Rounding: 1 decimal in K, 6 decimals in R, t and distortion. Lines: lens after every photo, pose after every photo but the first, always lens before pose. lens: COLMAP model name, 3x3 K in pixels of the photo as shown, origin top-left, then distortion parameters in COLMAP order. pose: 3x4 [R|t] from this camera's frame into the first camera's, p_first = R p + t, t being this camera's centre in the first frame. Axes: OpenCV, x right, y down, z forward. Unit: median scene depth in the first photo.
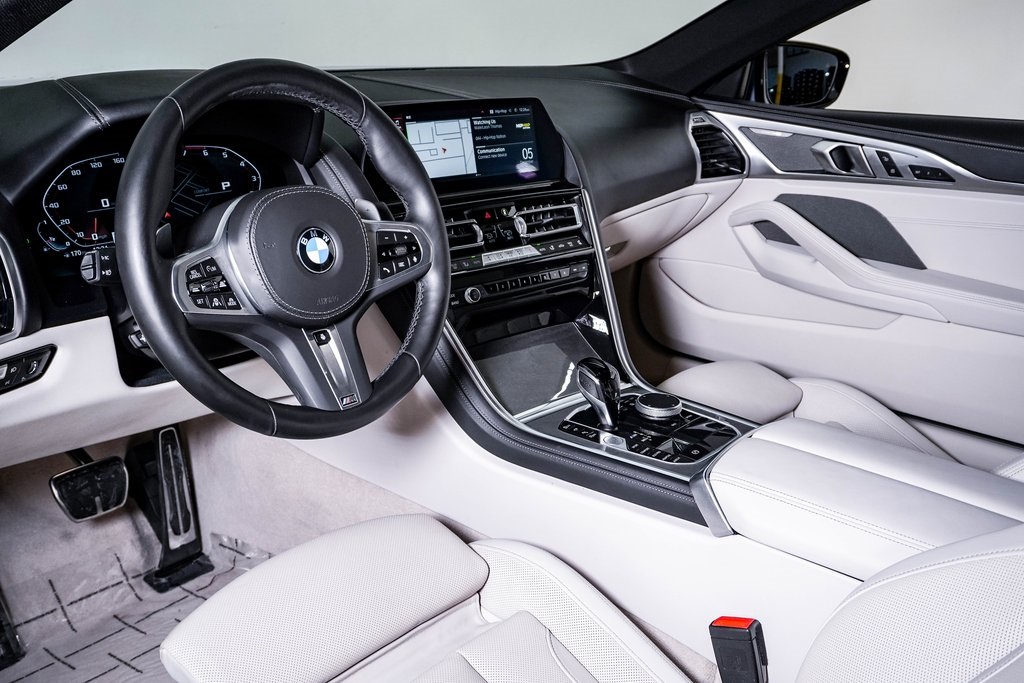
lens RADIAL K [[976.9, 0, 504.1], [0, 976.9, 337.2], [0, 0, 1]] dist [-0.003535, 0.000000]
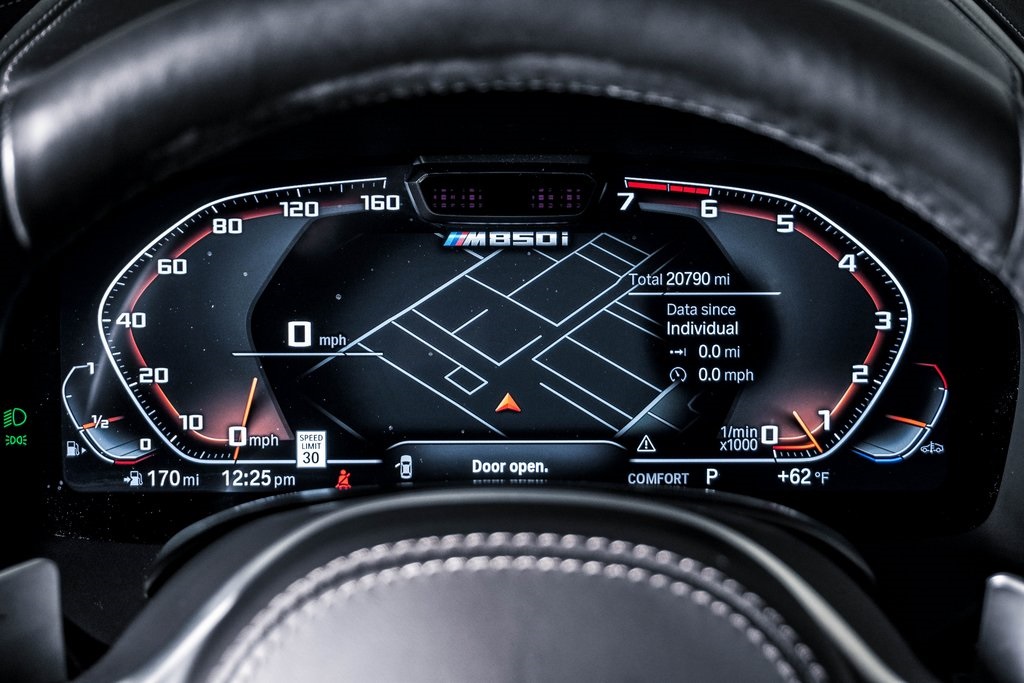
lens RADIAL K [[1747.7, 0, 512.9], [0, 1747.7, 340.9], [0, 0, 1]] dist [0.110595, 0.000000]
pose [[0.662965, 0.249251, -0.705940, 0.018577], [-0.231463, 0.964993, 0.123343, -0.176710], [0.711970, 0.081627, 0.697449, 0.538231]]
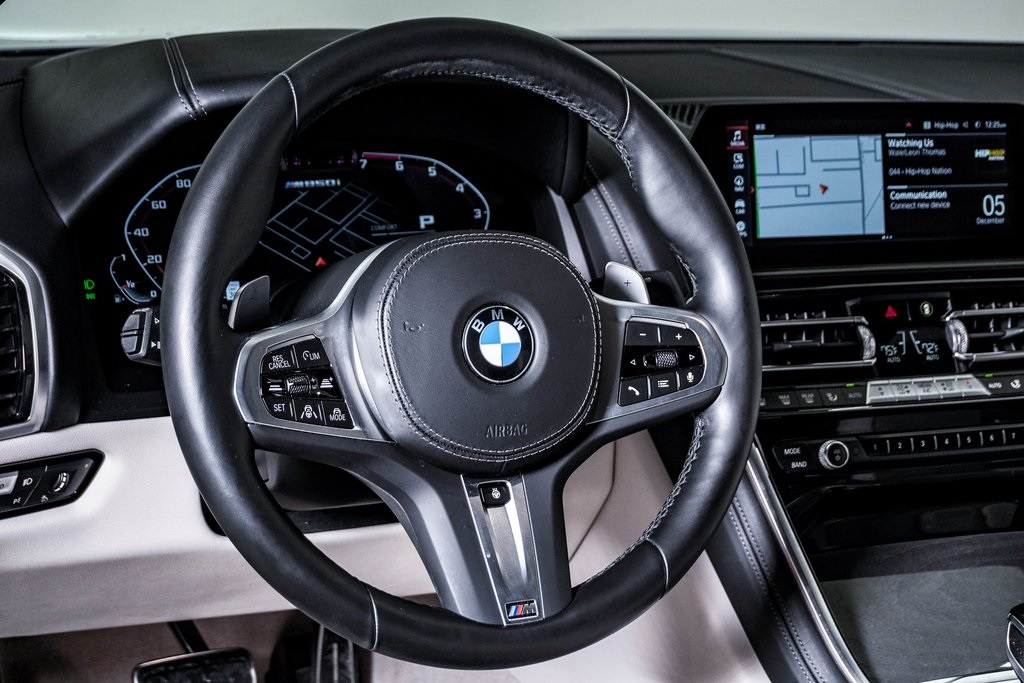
lens RADIAL K [[1752.5, 0, 506.1], [0, 1752.5, 337.3], [0, 0, 1]] dist [-0.002184, 0.000000]
pose [[0.931685, 0.098228, -0.349736, 0.126955], [-0.131058, 0.988799, -0.071416, -0.013563], [0.338803, 0.112373, 0.934122, 0.020570]]
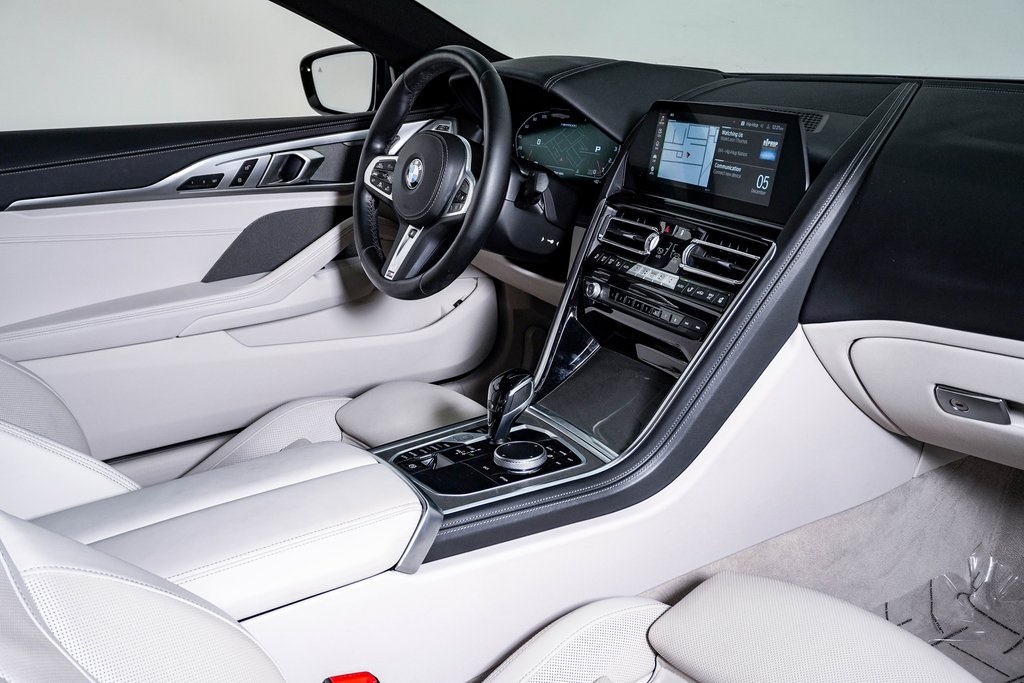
lens RADIAL K [[1051.8, 0, 511.3], [0, 1051.8, 340.9], [0, 0, 1]] dist [-0.047415, 0.000000]
pose [[-0.248135, 0.272863, -0.929502, 0.963339], [-0.290998, 0.894201, 0.340184, -0.324815], [0.923985, 0.354895, -0.142480, 1.052029]]
